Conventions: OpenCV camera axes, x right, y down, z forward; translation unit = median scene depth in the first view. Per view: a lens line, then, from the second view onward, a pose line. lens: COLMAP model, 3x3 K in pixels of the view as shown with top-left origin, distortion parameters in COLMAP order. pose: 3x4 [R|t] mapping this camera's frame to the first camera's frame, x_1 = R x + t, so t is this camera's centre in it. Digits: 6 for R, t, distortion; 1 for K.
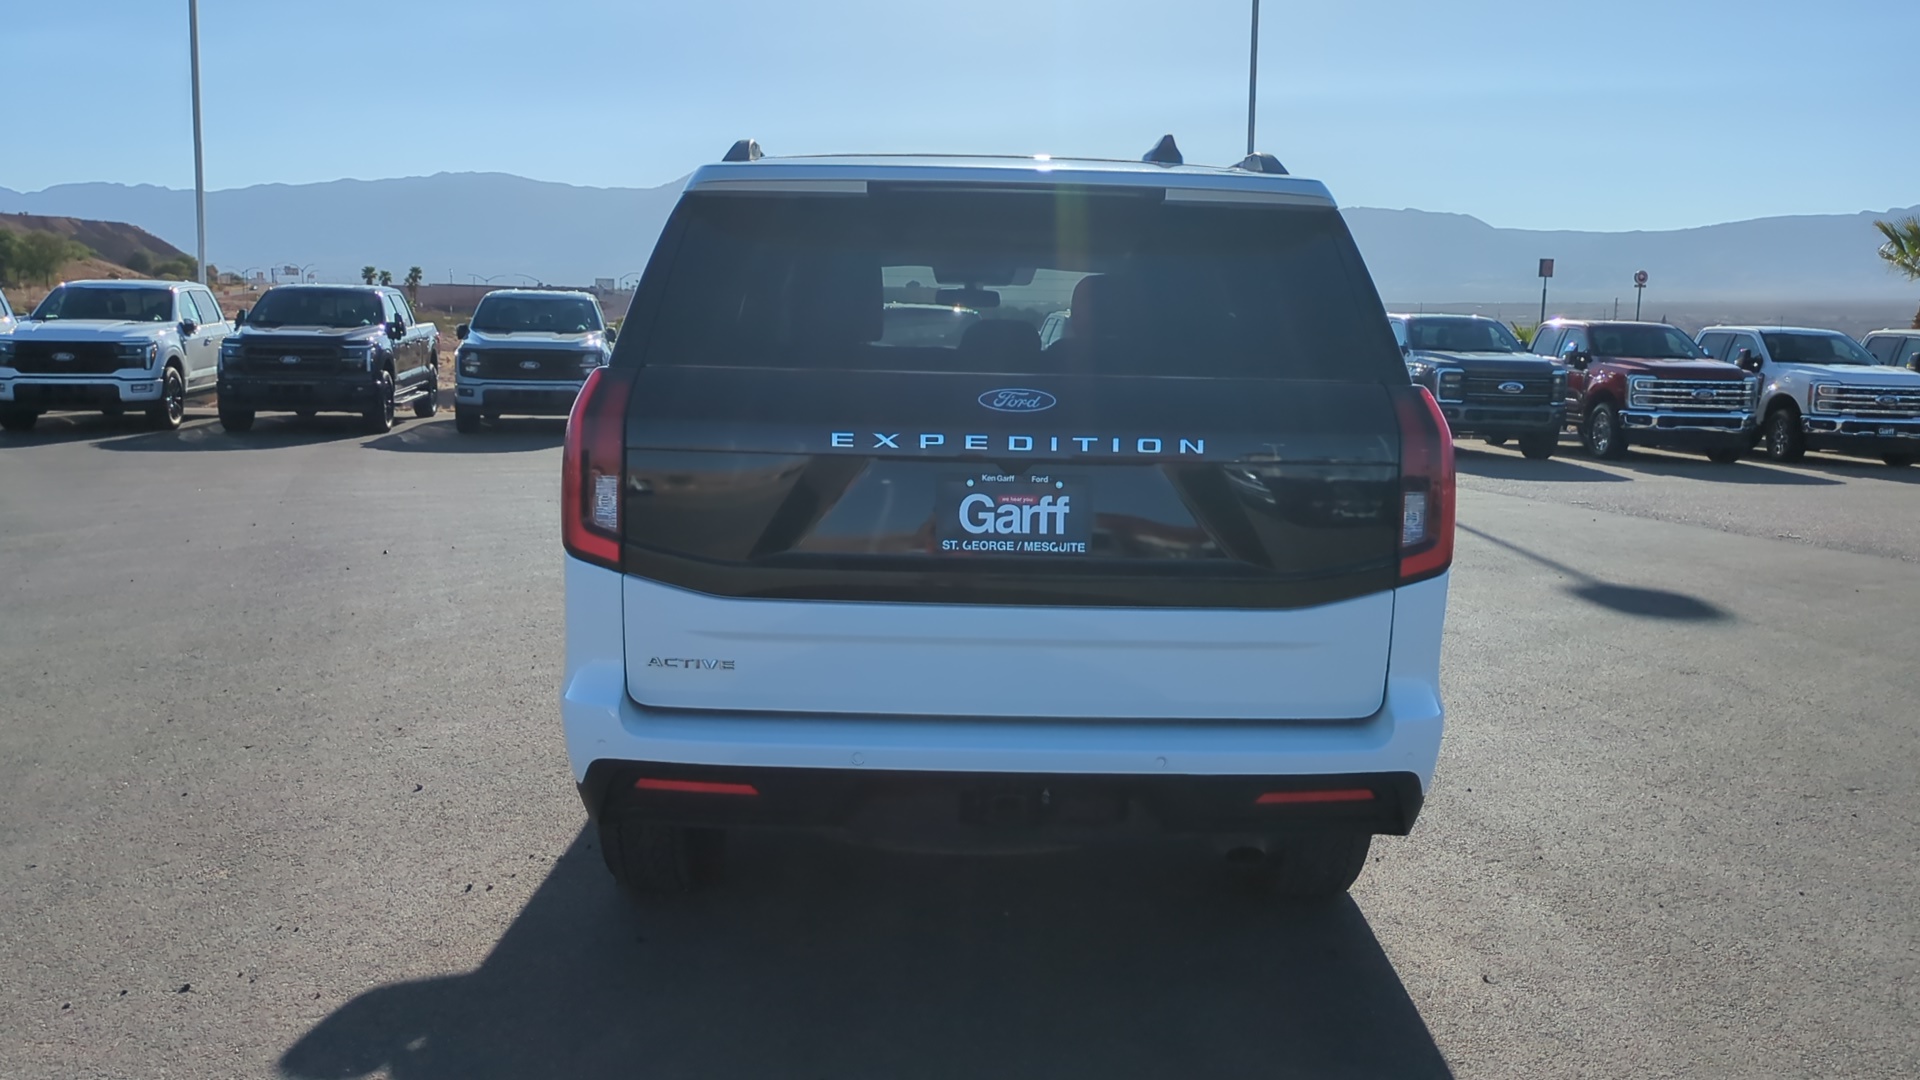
lens RADIAL K [[1665.9, 0, 995.0], [0, 1665.9, 537.6], [0, 0, 1]] dist [0.055097, -0.055323]
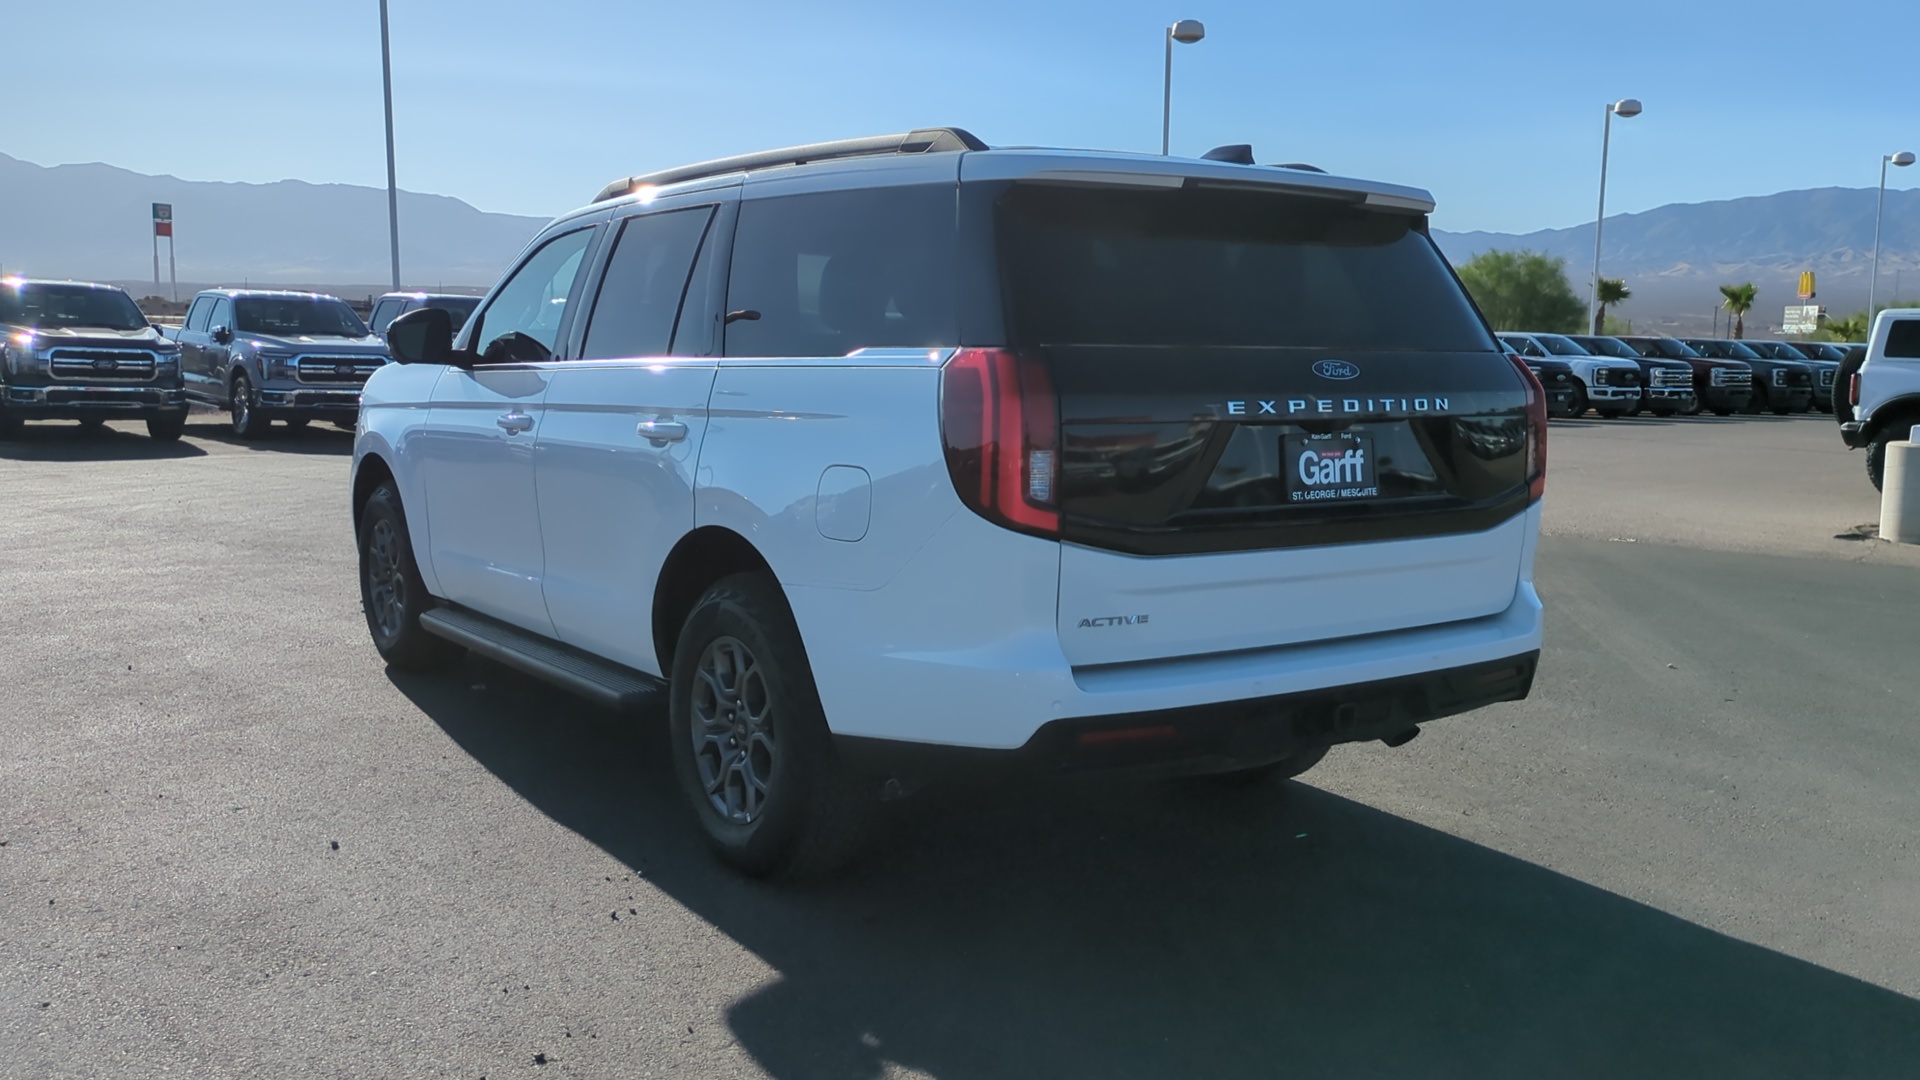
lens RADIAL K [[1665.9, 0, 976.0], [0, 1665.9, 529.9], [0, 0, 1]] dist [0.055097, -0.055323]
pose [[0.829251, -0.071072, 0.554339, -0.285224], [0.068729, 0.997321, 0.025054, -0.005436], [-0.554635, 0.017323, 0.831914, 0.052785]]
